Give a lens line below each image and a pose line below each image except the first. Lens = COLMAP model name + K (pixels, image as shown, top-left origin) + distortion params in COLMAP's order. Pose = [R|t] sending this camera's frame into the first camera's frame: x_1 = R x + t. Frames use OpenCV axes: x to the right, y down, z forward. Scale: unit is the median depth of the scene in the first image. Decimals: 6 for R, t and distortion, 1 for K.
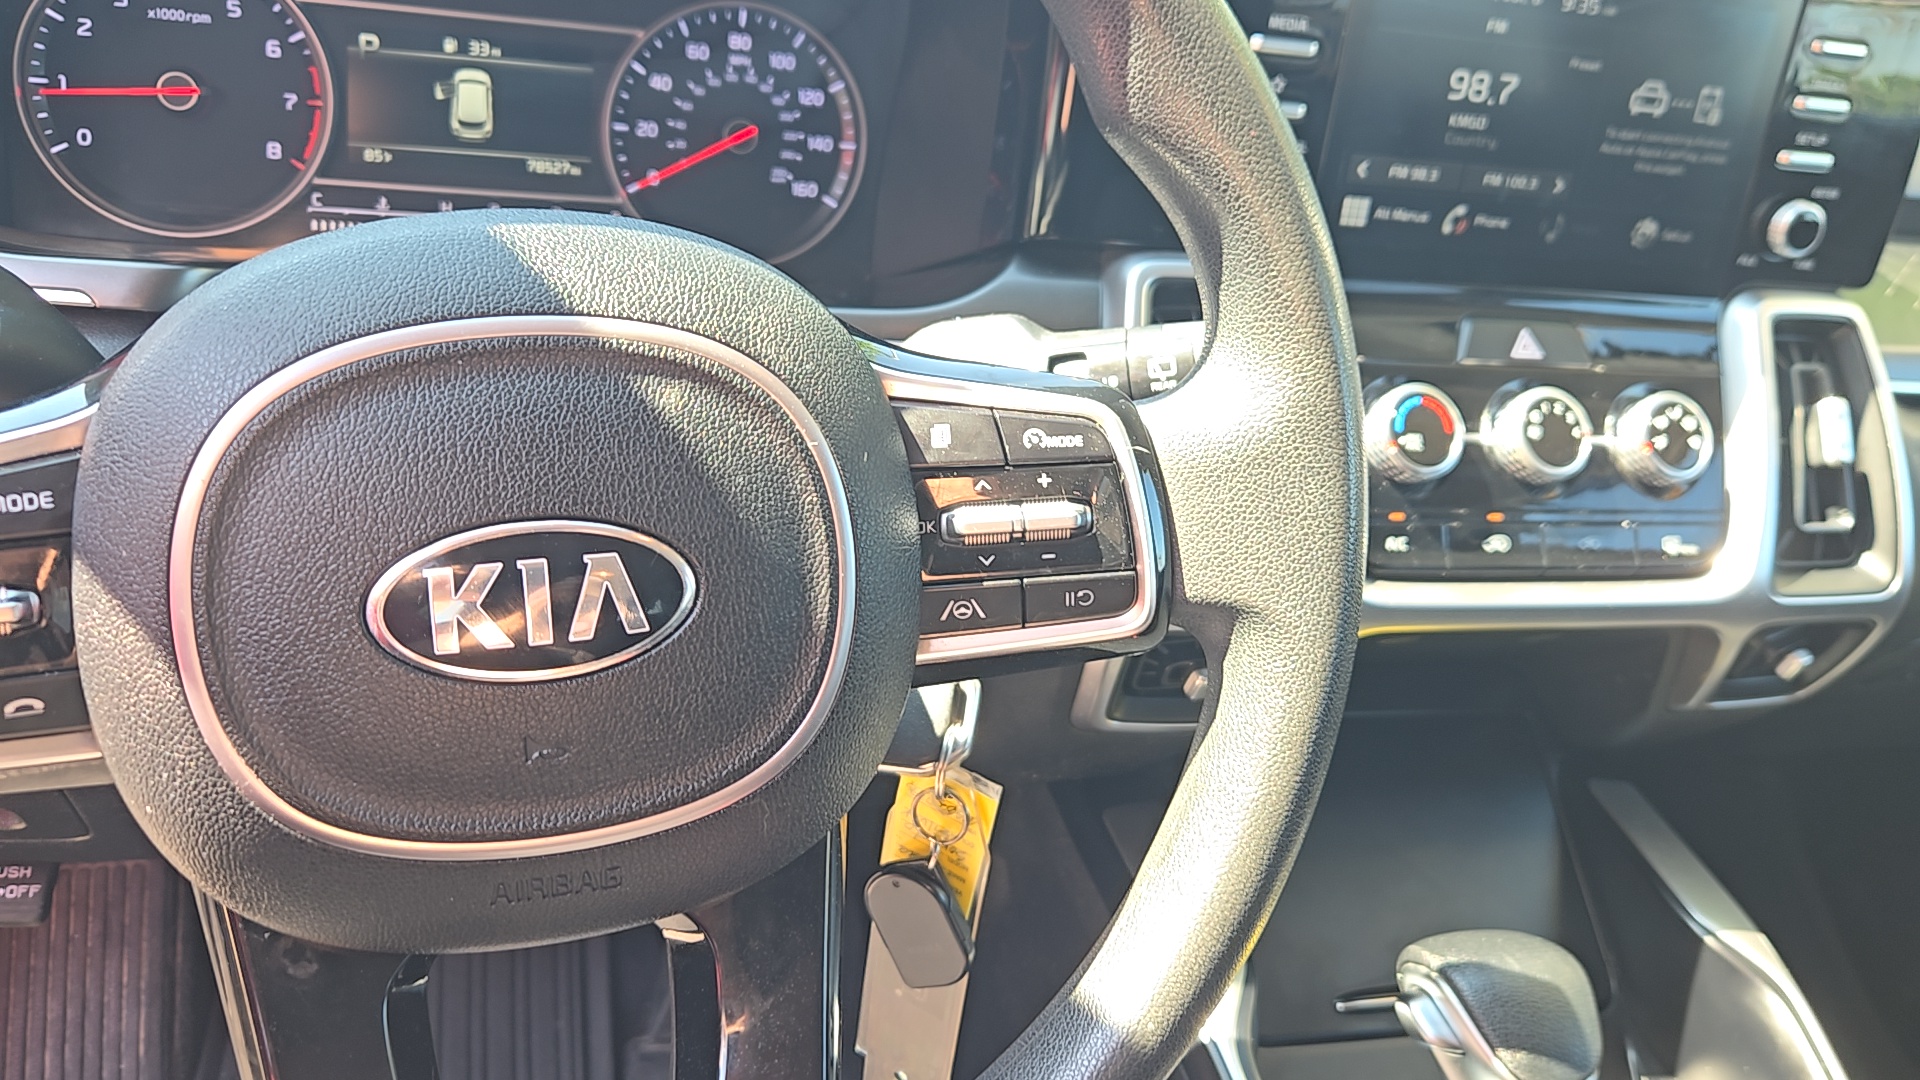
lens RADIAL K [[1635.7, 0, 956.5], [0, 1635.7, 531.6], [0, 0, 1]] dist [-0.013423, 0.001414]
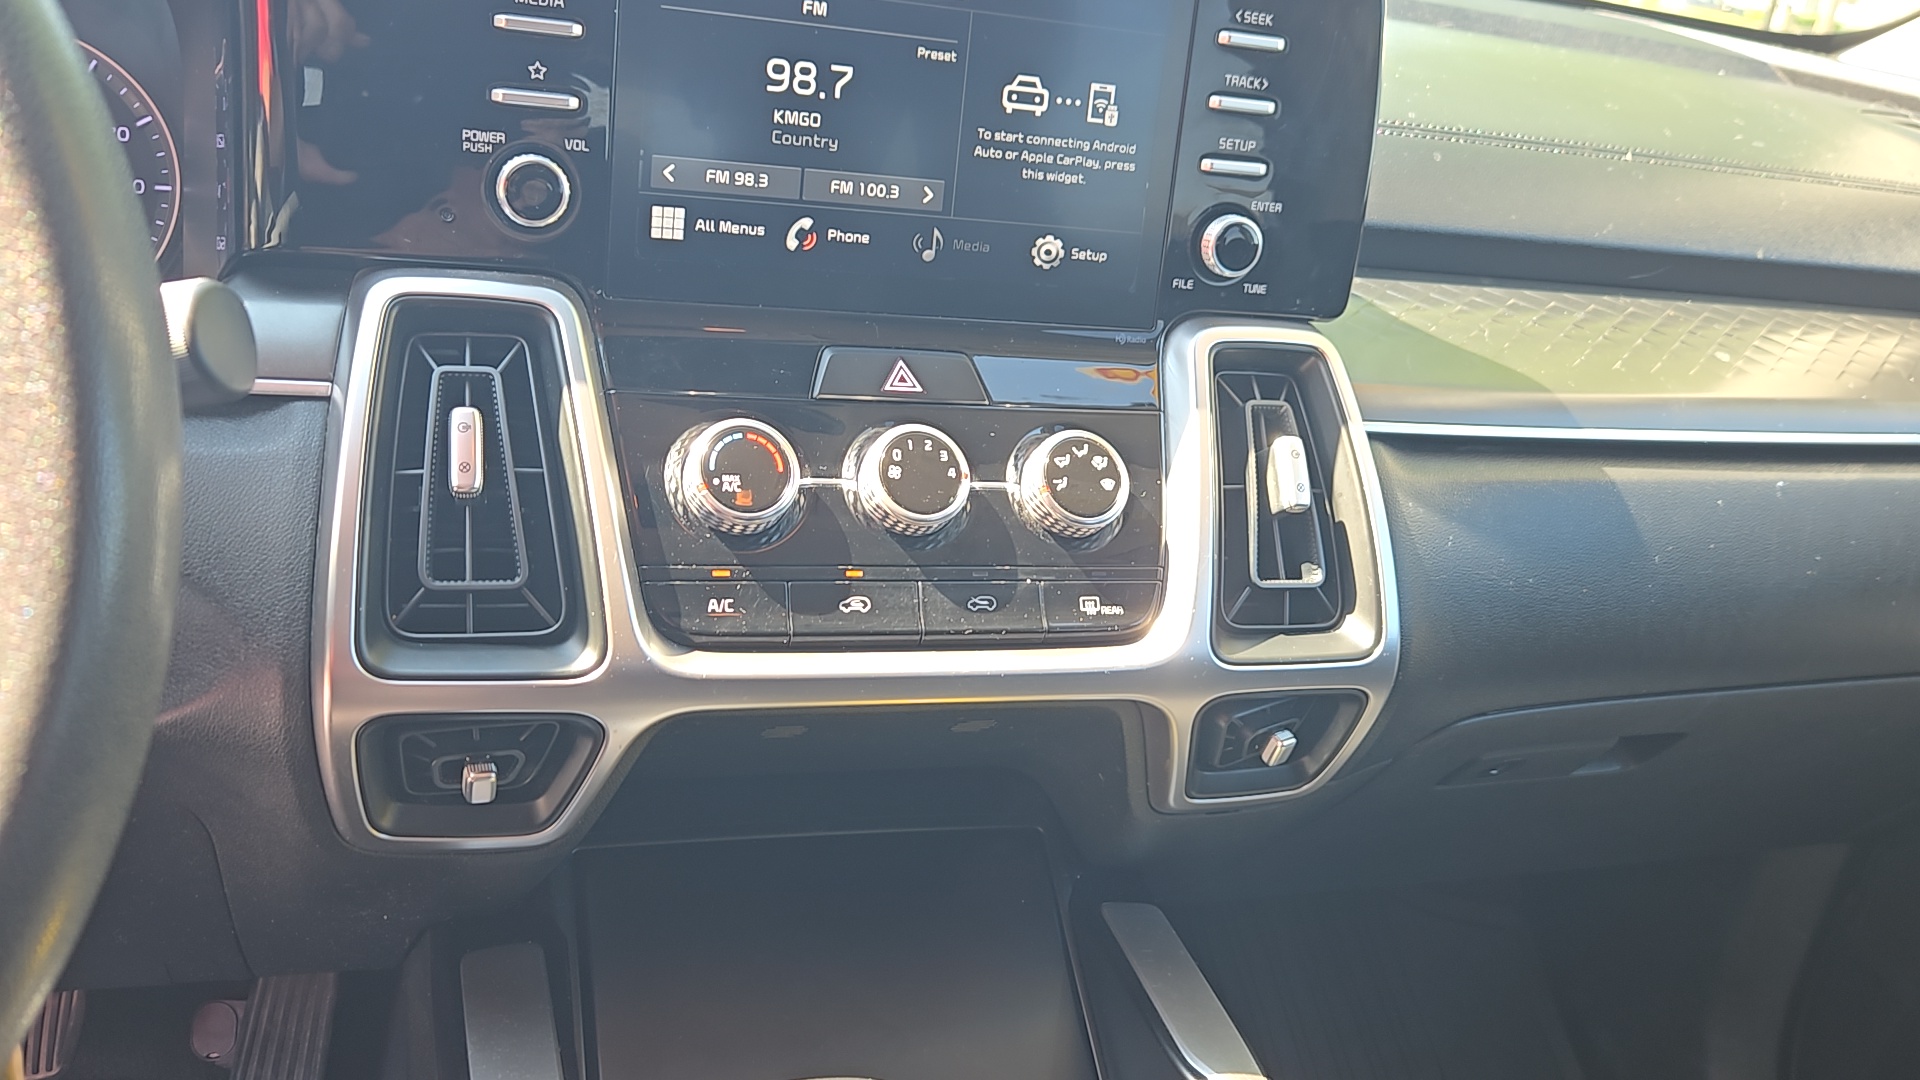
lens RADIAL K [[1619.1, 0, 953.3], [0, 1619.1, 534.3], [0, 0, 1]] dist [0.005098, -0.003492]
pose [[0.998856, -0.031535, 0.035940, 0.352892], [0.035553, 0.992460, -0.117299, 0.071123], [-0.031970, 0.118442, 0.992446, 0.166105]]
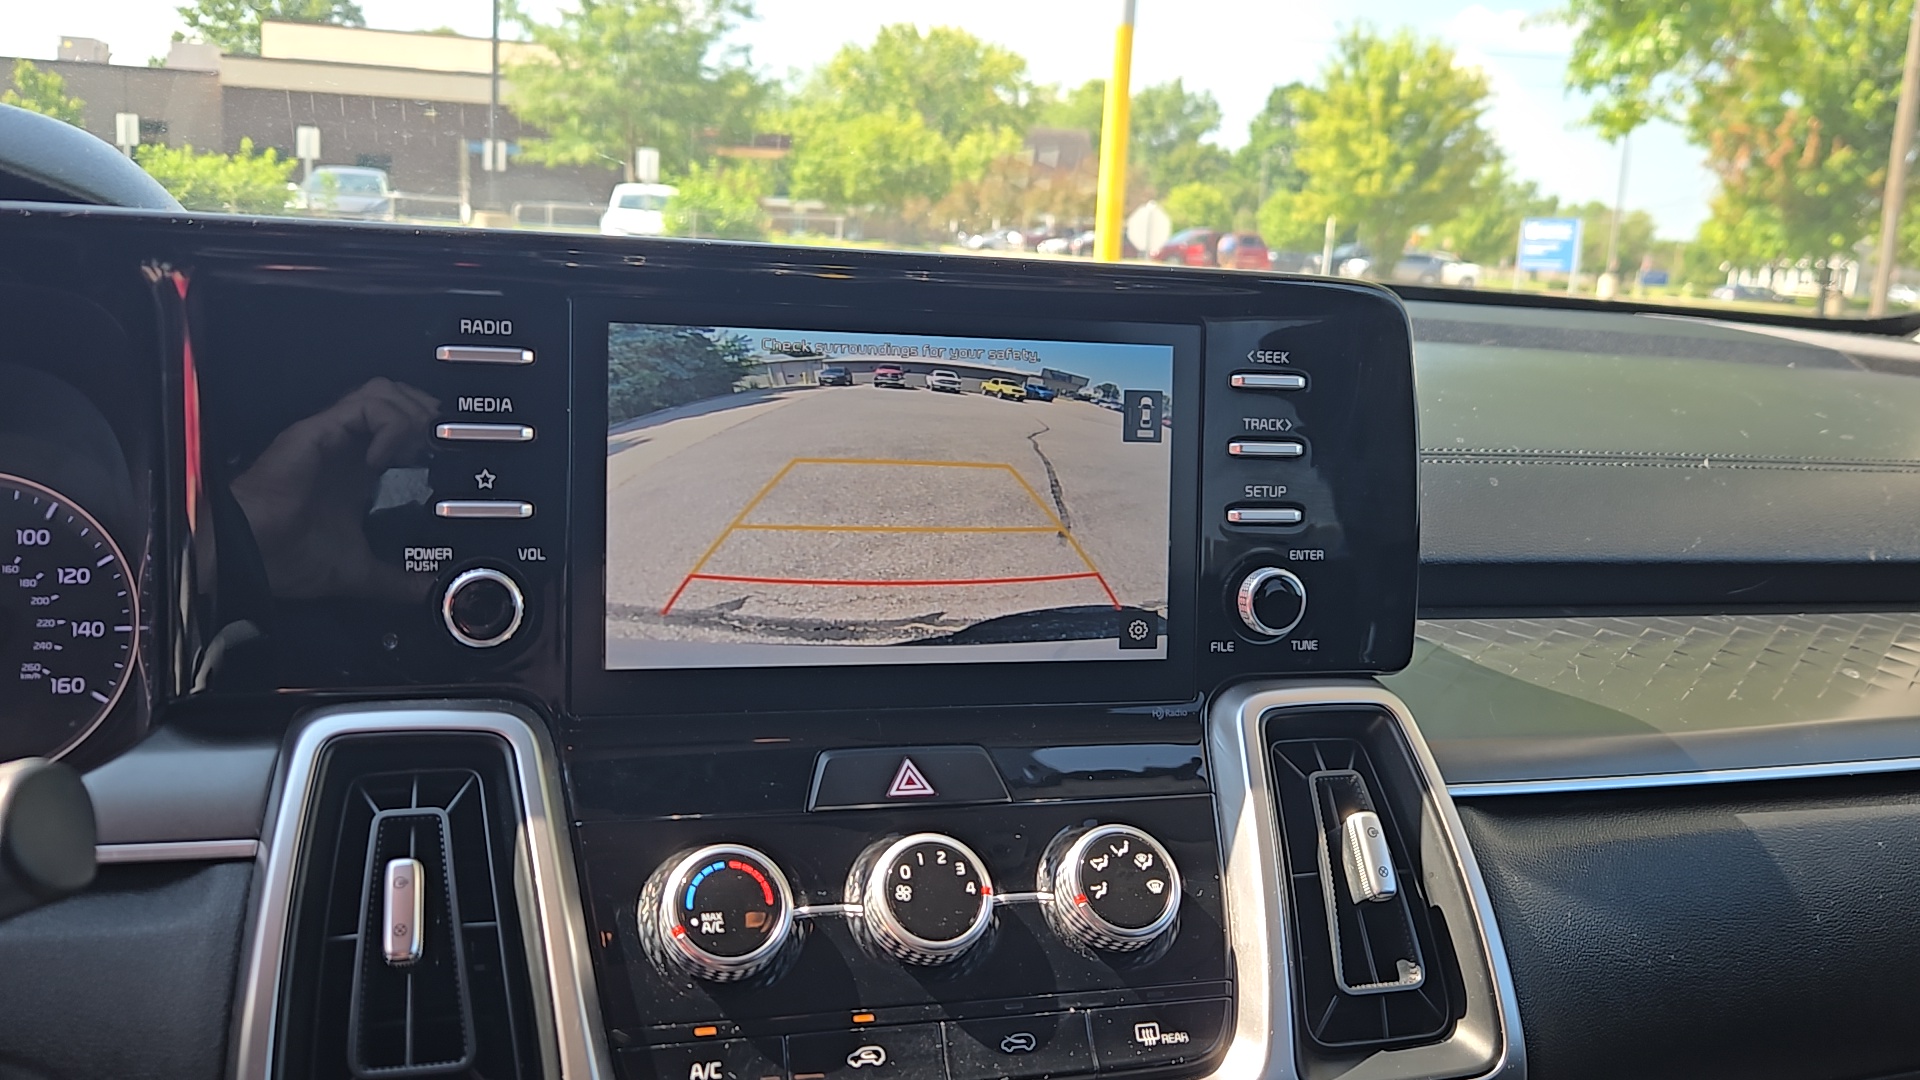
lens RADIAL K [[1619.1, 0, 953.3], [0, 1619.1, 534.3], [0, 0, 1]] dist [0.005098, -0.003492]
pose [[0.994600, -0.103455, -0.008281, 0.398718], [0.095134, 0.940676, -0.325696, 0.026725], [0.041485, 0.323149, 0.945438, 0.258980]]
